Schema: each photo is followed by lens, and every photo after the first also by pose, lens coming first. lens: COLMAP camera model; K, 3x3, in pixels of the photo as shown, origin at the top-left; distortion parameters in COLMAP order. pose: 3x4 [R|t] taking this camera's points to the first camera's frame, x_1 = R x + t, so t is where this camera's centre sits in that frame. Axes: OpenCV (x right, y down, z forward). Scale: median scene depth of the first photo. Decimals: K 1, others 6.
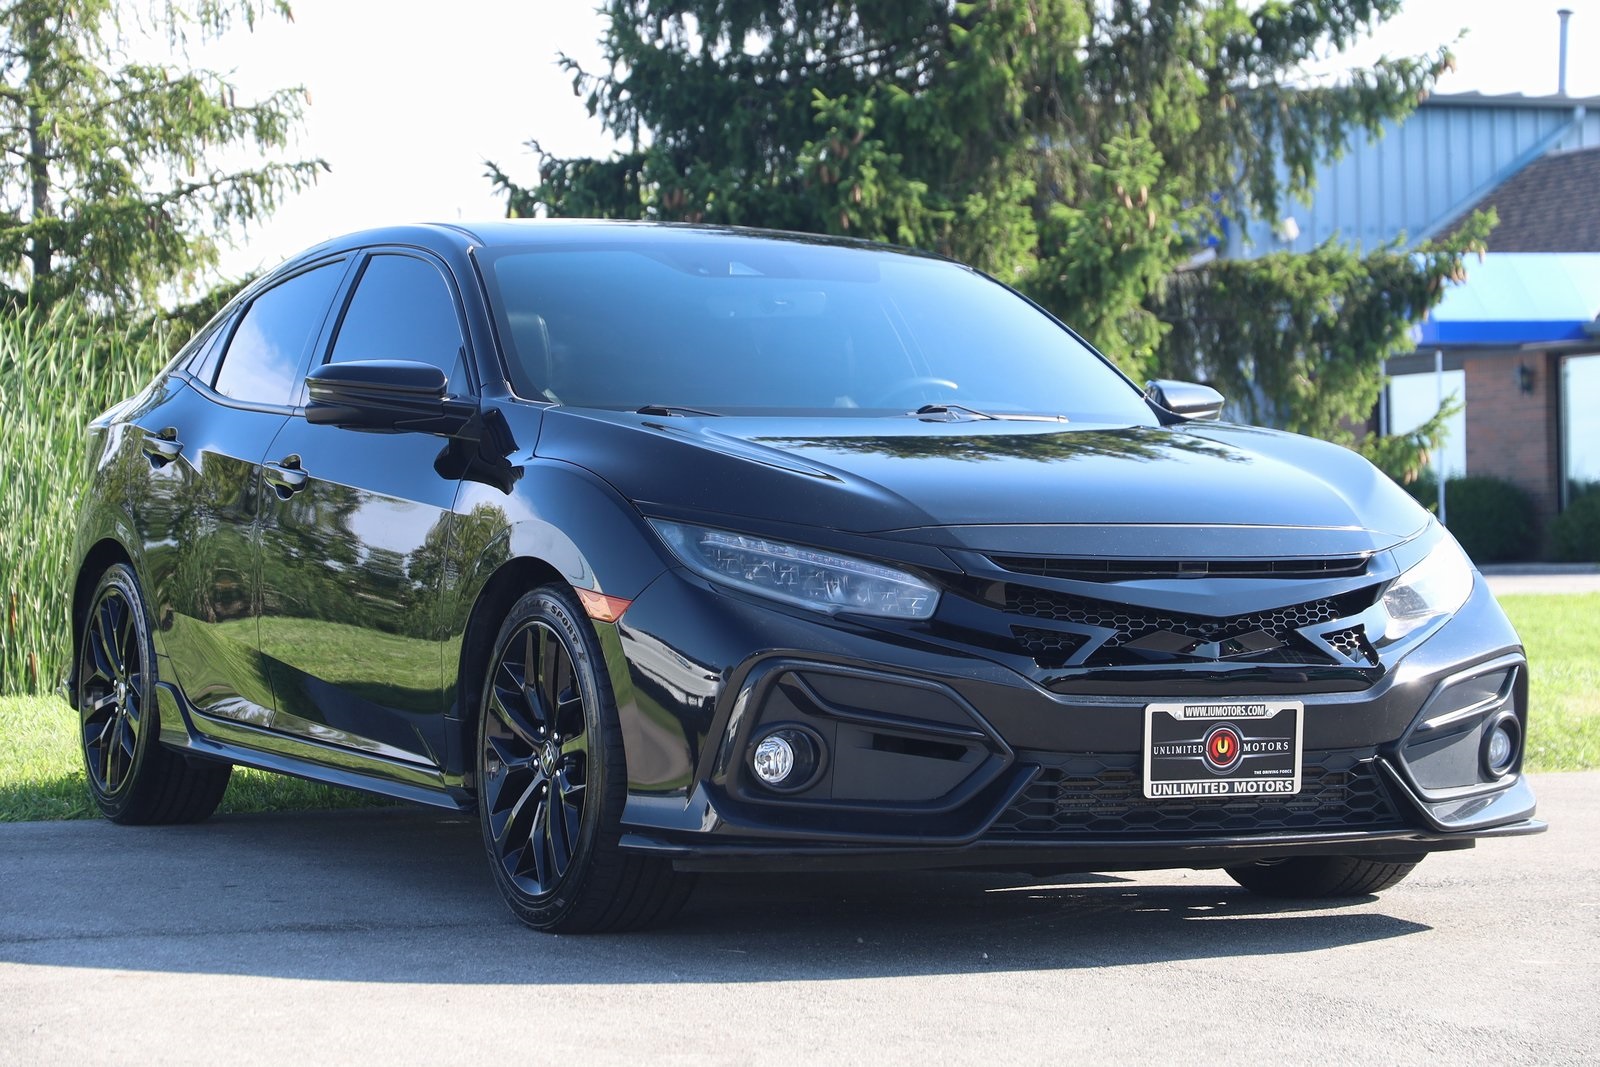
lens RADIAL K [[3899.7, 0, 800.0], [0, 3899.7, 533.5], [0, 0, 1]] dist [0.248414, -0.047281]
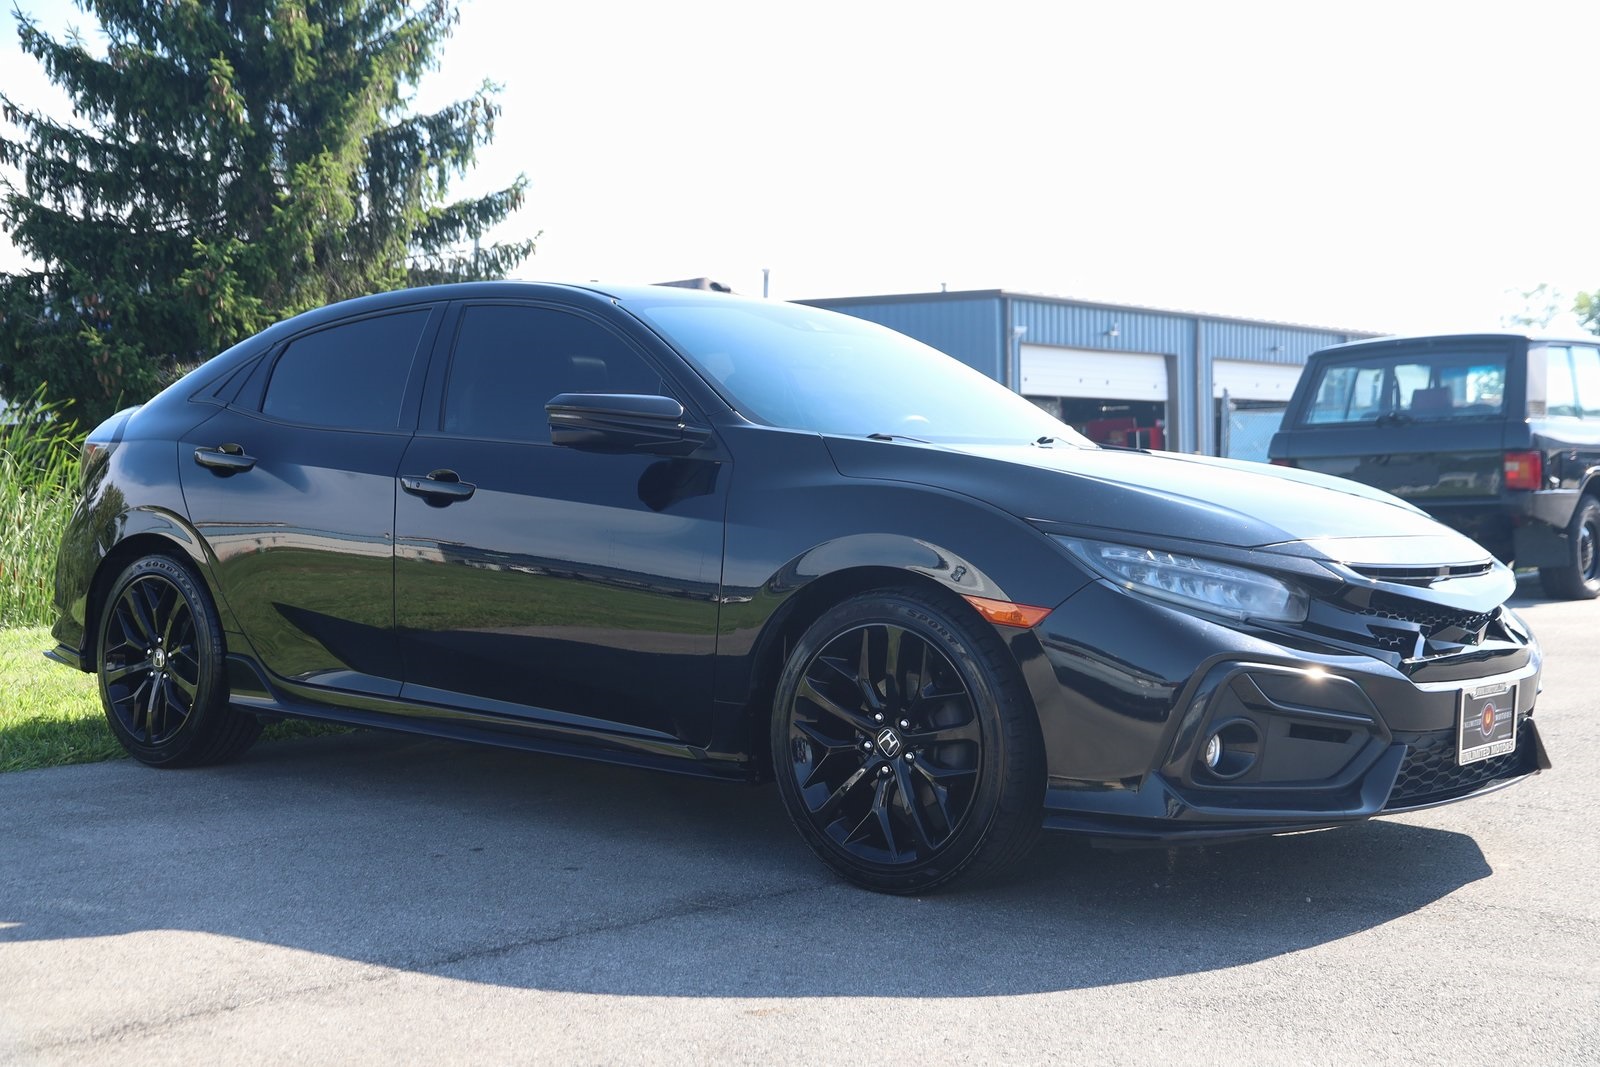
lens RADIAL K [[1889.3, 0, 807.4], [0, 1889.3, 528.8], [0, 0, 1]] dist [0.022723, 0.074447]
pose [[0.909588, 0.000252, 0.415512, -0.288535], [-0.005136, 0.999930, 0.010637, -0.009463], [-0.415481, -0.011809, 0.909525, 0.466701]]
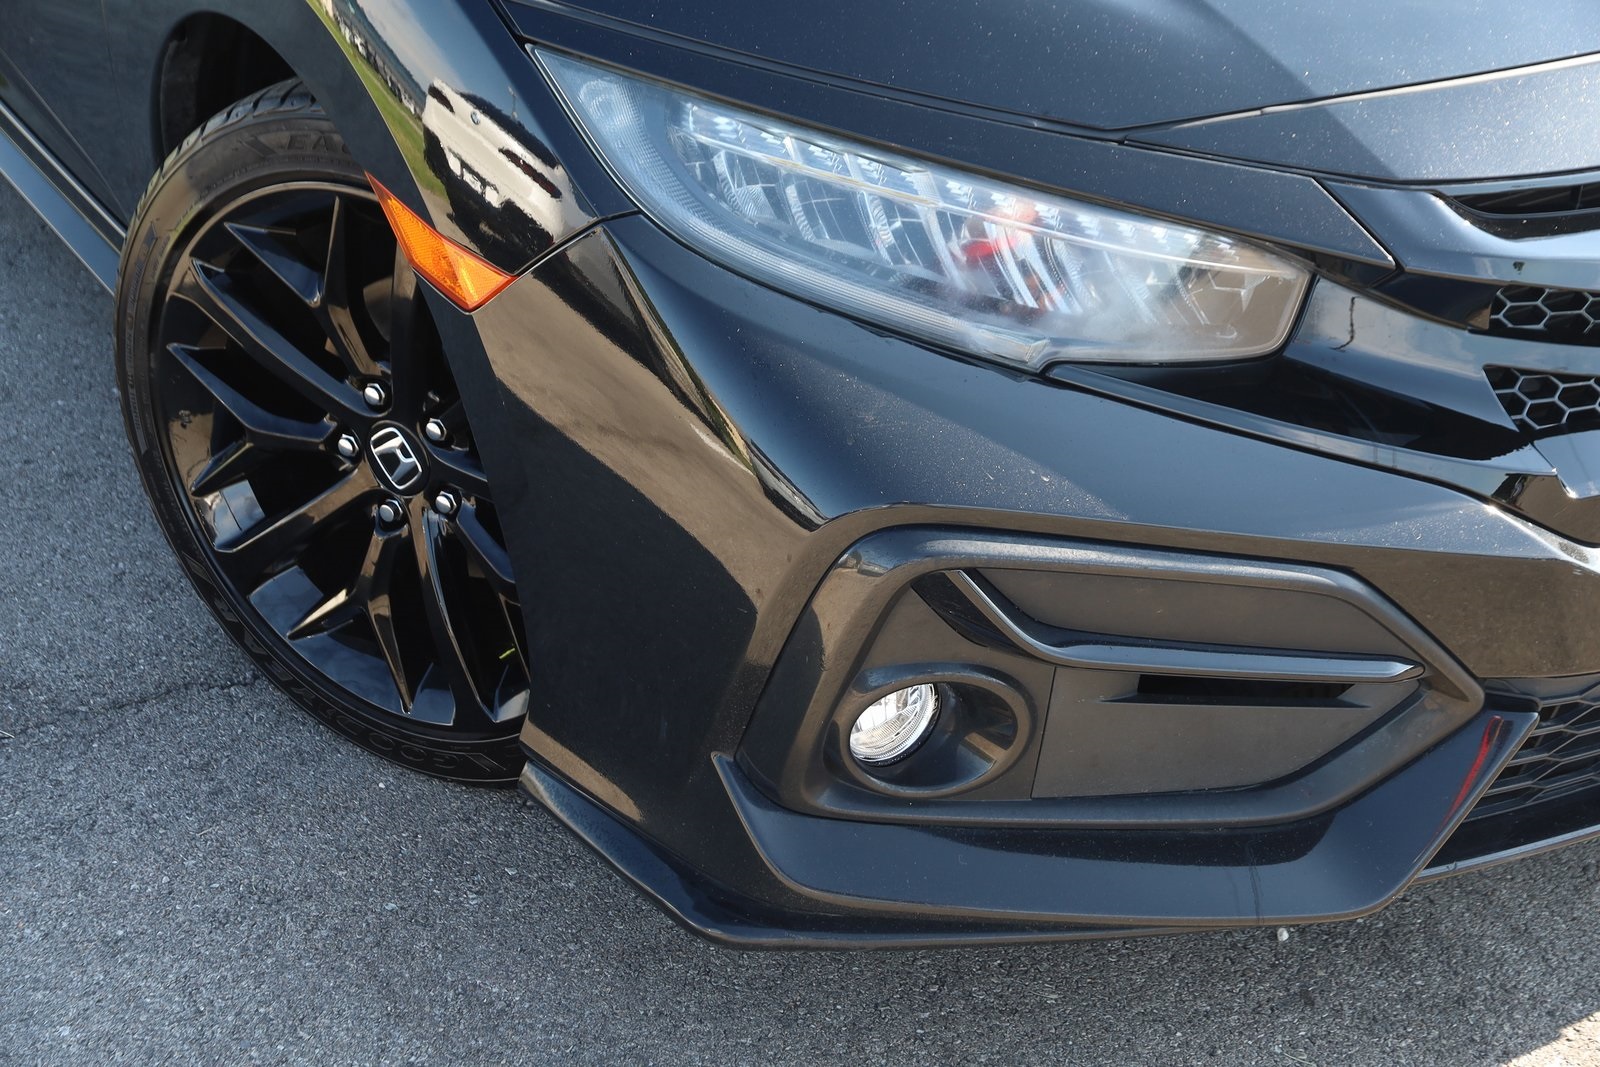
lens RADIAL K [[2352.2, 0, 807.3], [0, 2352.2, 434.8], [0, 0, 1]] dist [0.290655, -0.778416]
pose [[0.995127, -0.047692, 0.086306, -0.029990], [0.001557, 0.882748, 0.469845, -0.071289], [-0.098594, -0.467421, 0.878520, 0.674155]]
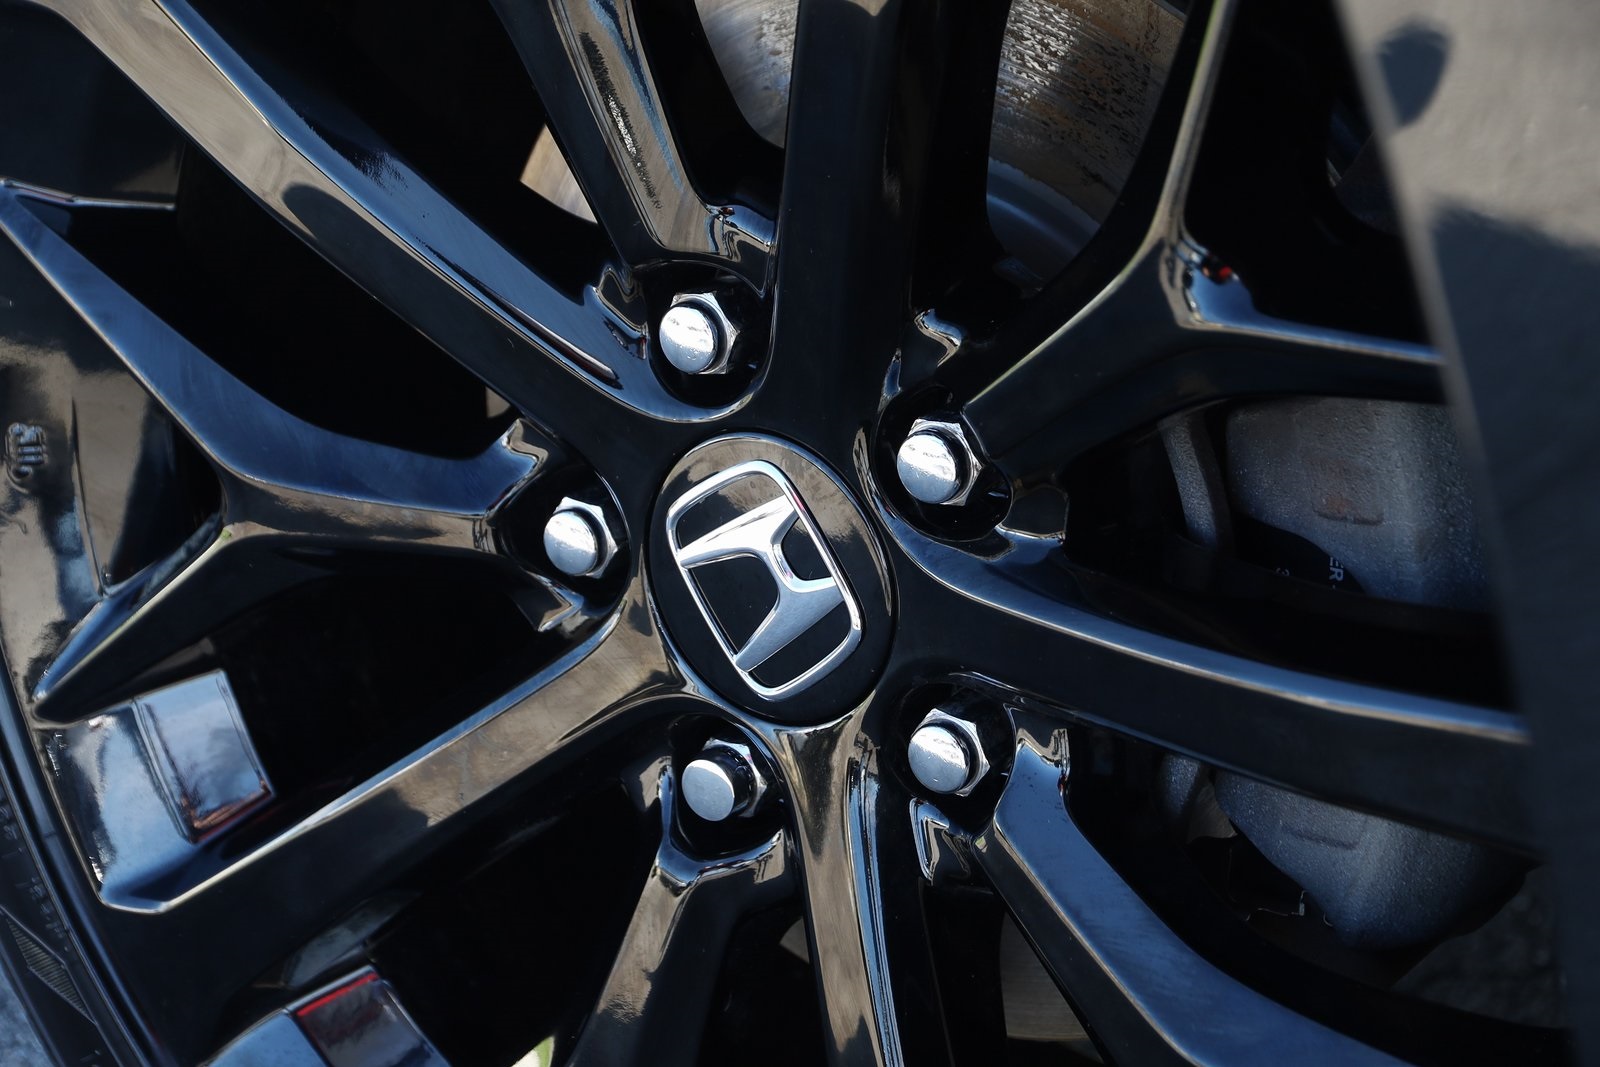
lens RADIAL K [[2633.9, 0, 800.0], [0, 2633.9, 533.5], [0, 0, 1]] dist [0.034943, 0.059260]
pose [[0.998184, -0.004875, 0.060033, -0.055572], [-0.018062, 0.926622, 0.375560, 0.021040], [-0.057459, -0.375963, 0.924852, 0.831971]]
